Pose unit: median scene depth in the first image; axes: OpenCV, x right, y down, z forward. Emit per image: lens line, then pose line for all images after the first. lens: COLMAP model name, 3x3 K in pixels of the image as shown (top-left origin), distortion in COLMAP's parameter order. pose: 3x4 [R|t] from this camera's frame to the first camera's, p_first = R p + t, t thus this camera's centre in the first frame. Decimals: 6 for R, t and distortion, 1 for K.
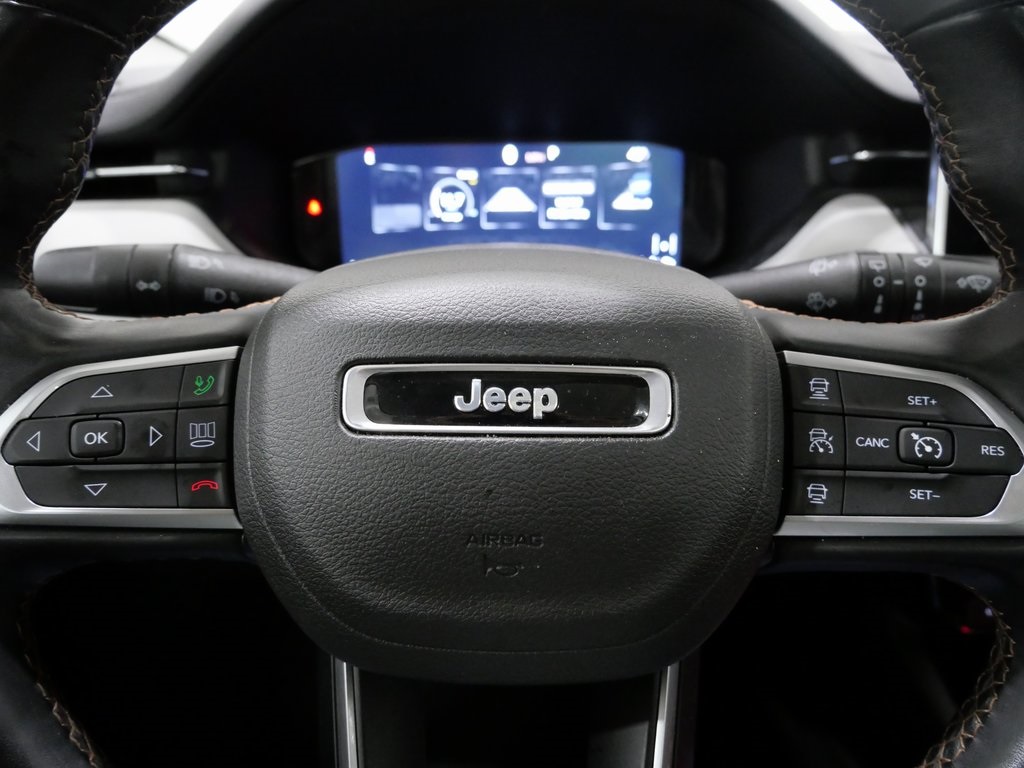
lens RADIAL K [[754.4, 0, 510.0], [0, 754.4, 377.3], [0, 0, 1]] dist [-0.038203, 0.004926]
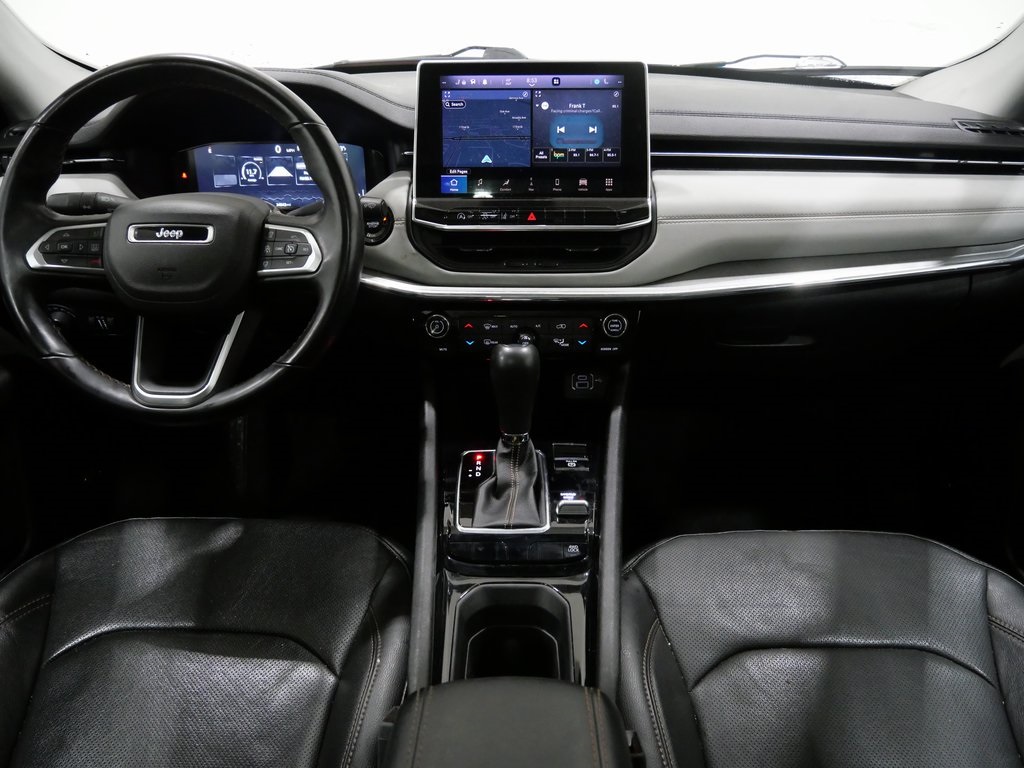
lens RADIAL K [[754.4, 0, 510.9], [0, 754.4, 385.2], [0, 0, 1]] dist [-0.038203, 0.004926]
pose [[0.999691, 0.013080, -0.021139, 0.950158], [-0.011657, 0.997743, 0.066123, 0.275926], [0.021956, -0.065856, 0.997588, -1.452410]]
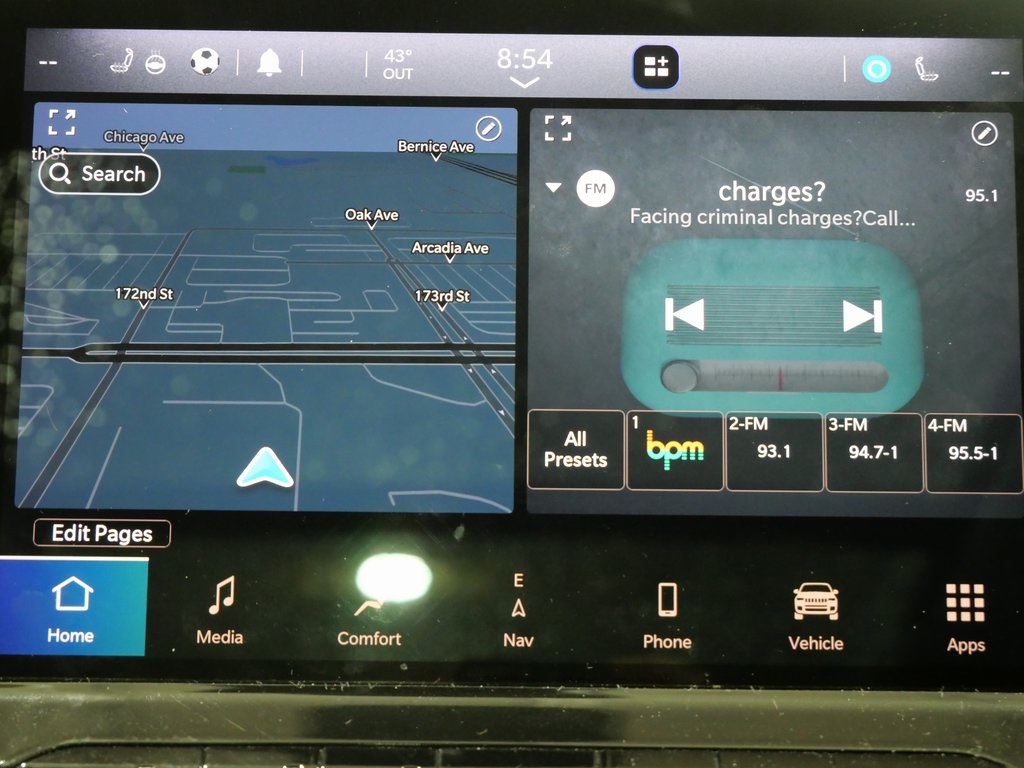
lens RADIAL K [[2158.0, 0, 515.5], [0, 2158.0, 385.0], [0, 0, 1]] dist [0.014440, 0.000000]
pose [[0.999774, 0.019278, -0.008941, 0.963471], [-0.020944, 0.965067, -0.261163, -0.016409], [0.003594, 0.261291, 0.965253, -0.190664]]
